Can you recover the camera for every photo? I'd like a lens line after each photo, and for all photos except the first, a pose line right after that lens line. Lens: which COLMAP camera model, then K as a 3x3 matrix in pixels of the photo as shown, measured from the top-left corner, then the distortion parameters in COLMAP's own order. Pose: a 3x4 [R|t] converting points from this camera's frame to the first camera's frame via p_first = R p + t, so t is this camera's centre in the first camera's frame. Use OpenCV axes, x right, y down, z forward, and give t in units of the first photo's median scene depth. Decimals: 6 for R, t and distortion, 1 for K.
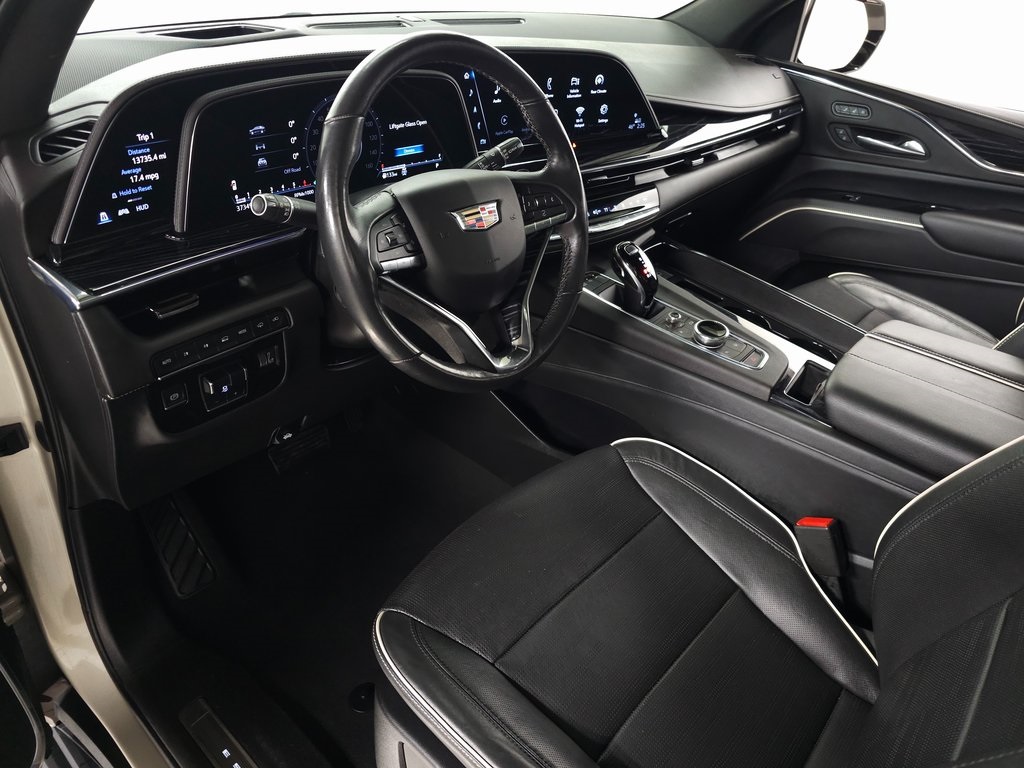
lens RADIAL K [[693.0, 0, 504.0], [0, 693.0, 384.8], [0, 0, 1]] dist [0.041769, -0.046521]
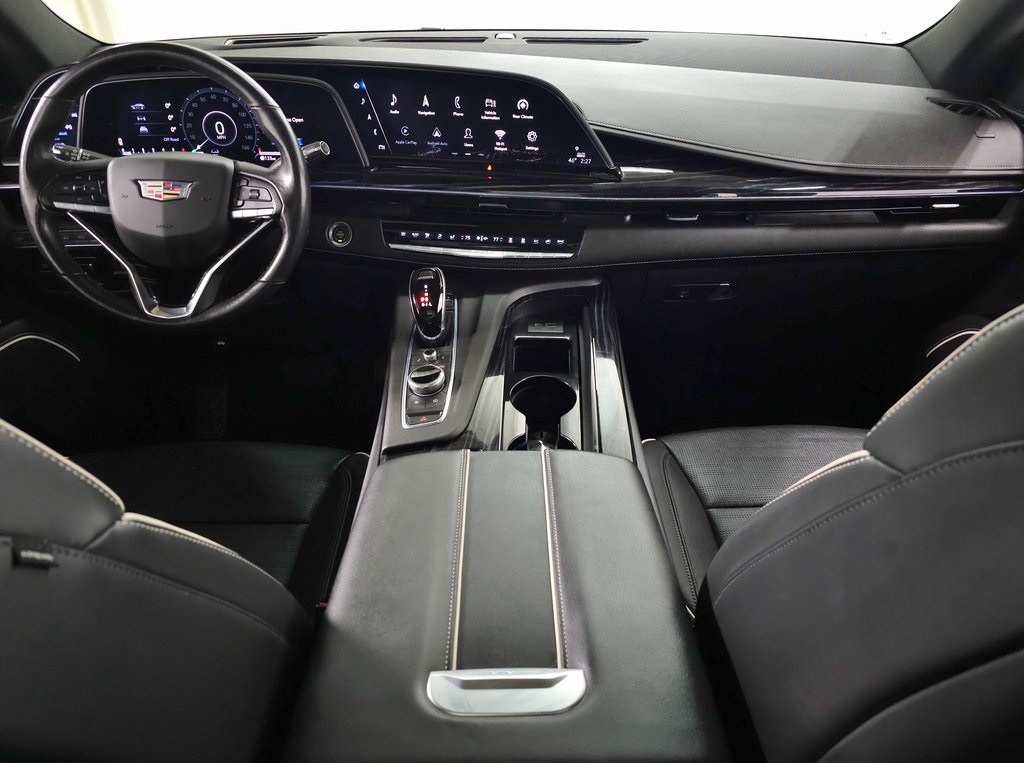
lens RADIAL K [[693.0, 0, 513.6], [0, 693.0, 379.0], [0, 0, 1]] dist [0.041769, -0.046521]
pose [[0.679797, 0.347007, -0.646113, 1.056442], [-0.361269, 0.925124, 0.116753, -0.243692], [0.638249, 0.154053, 0.754259, 0.414983]]
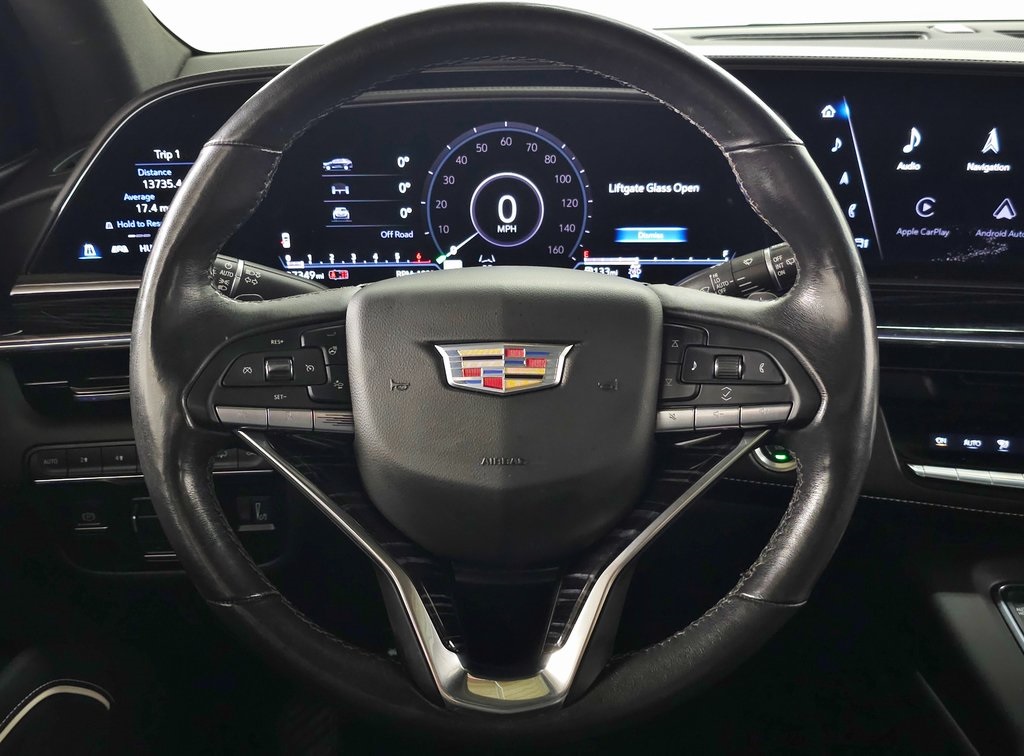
lens RADIAL K [[978.3, 0, 489.3], [0, 978.3, 372.4], [0, 0, 1]] dist [0.033018, 0.000000]
pose [[0.661977, 0.226774, -0.714395, 0.344157], [-0.356724, 0.933584, -0.034197, -0.171812], [0.659192, 0.277479, 0.698907, 0.432145]]
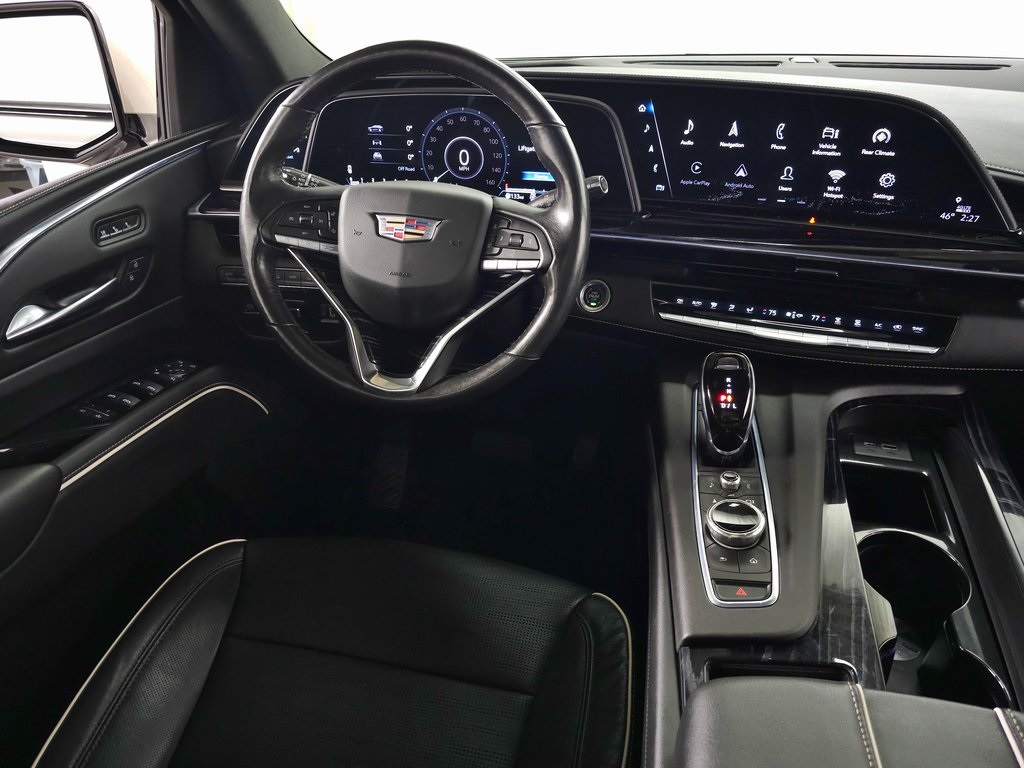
lens RADIAL K [[693.0, 0, 499.1], [0, 693.0, 377.6], [0, 0, 1]] dist [0.041769, -0.046521]
pose [[0.489314, 0.360331, -0.794187, 0.700943], [-0.434080, 0.890463, 0.136567, -0.198979], [0.756404, 0.277916, 0.592128, 0.475807]]
